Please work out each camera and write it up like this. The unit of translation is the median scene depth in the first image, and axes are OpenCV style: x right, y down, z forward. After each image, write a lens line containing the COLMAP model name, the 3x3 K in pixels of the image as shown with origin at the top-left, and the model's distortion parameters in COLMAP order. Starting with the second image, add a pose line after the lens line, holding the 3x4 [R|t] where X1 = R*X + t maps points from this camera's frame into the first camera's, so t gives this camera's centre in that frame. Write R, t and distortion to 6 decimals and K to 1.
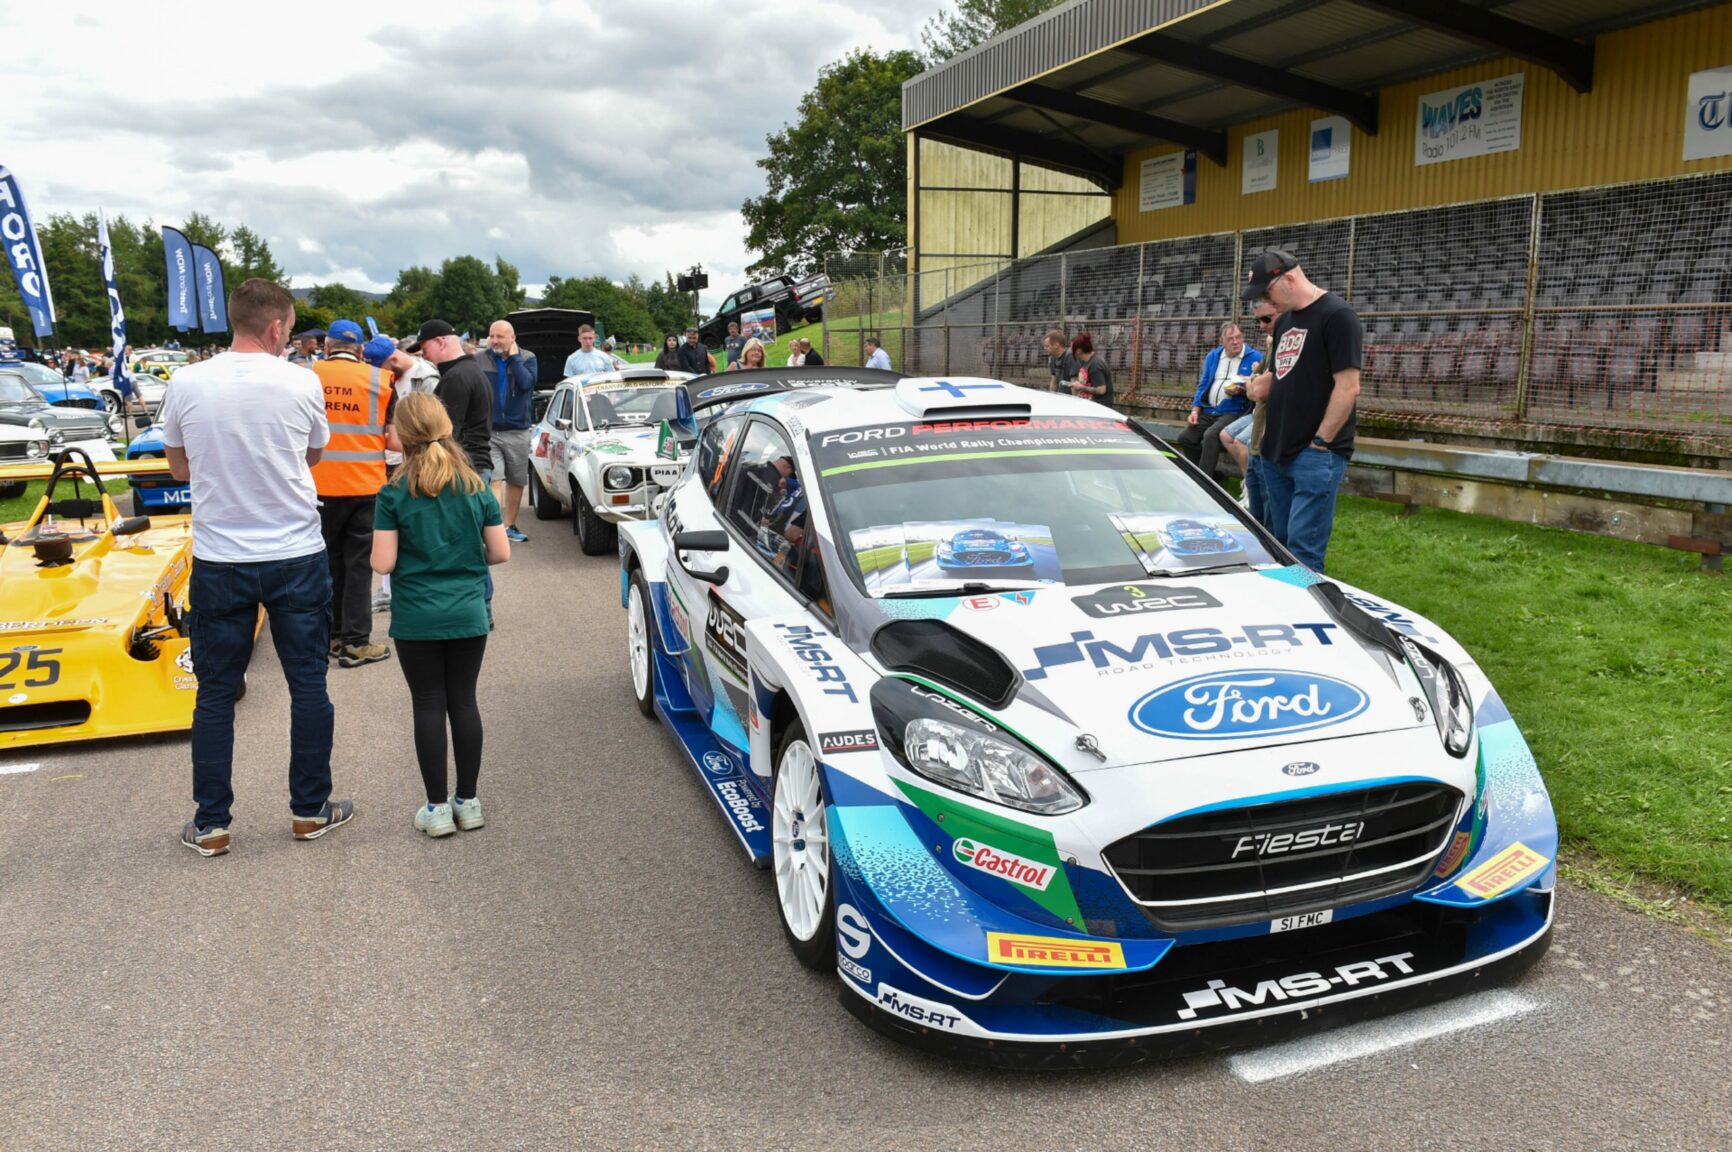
lens RADIAL K [[1371.9, 0, 863.6], [0, 1371.9, 585.5], [0, 0, 1]] dist [-0.034650, -0.001195]
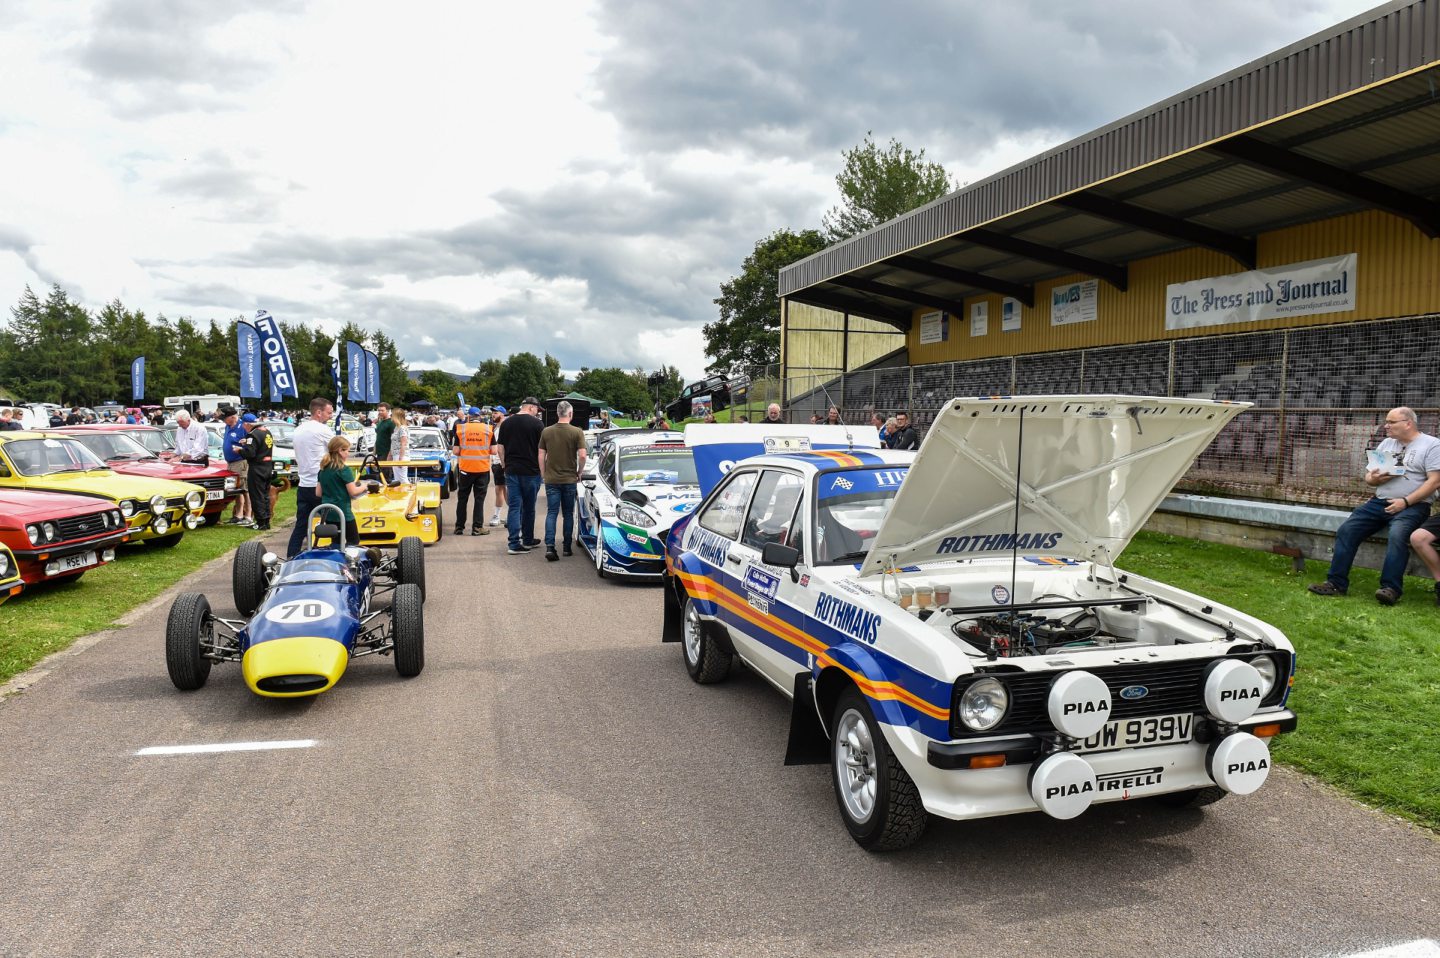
lens RADIAL K [[1017.3, 0, 720.0], [0, 1017.3, 479.0], [0, 0, 1]] dist [-0.062786, 0.000326]
pose [[0.996082, 0.024142, -0.085075, 0.045068], [-0.033604, 0.993185, -0.111603, 0.025871], [0.081801, 0.114025, 0.990105, -0.158139]]
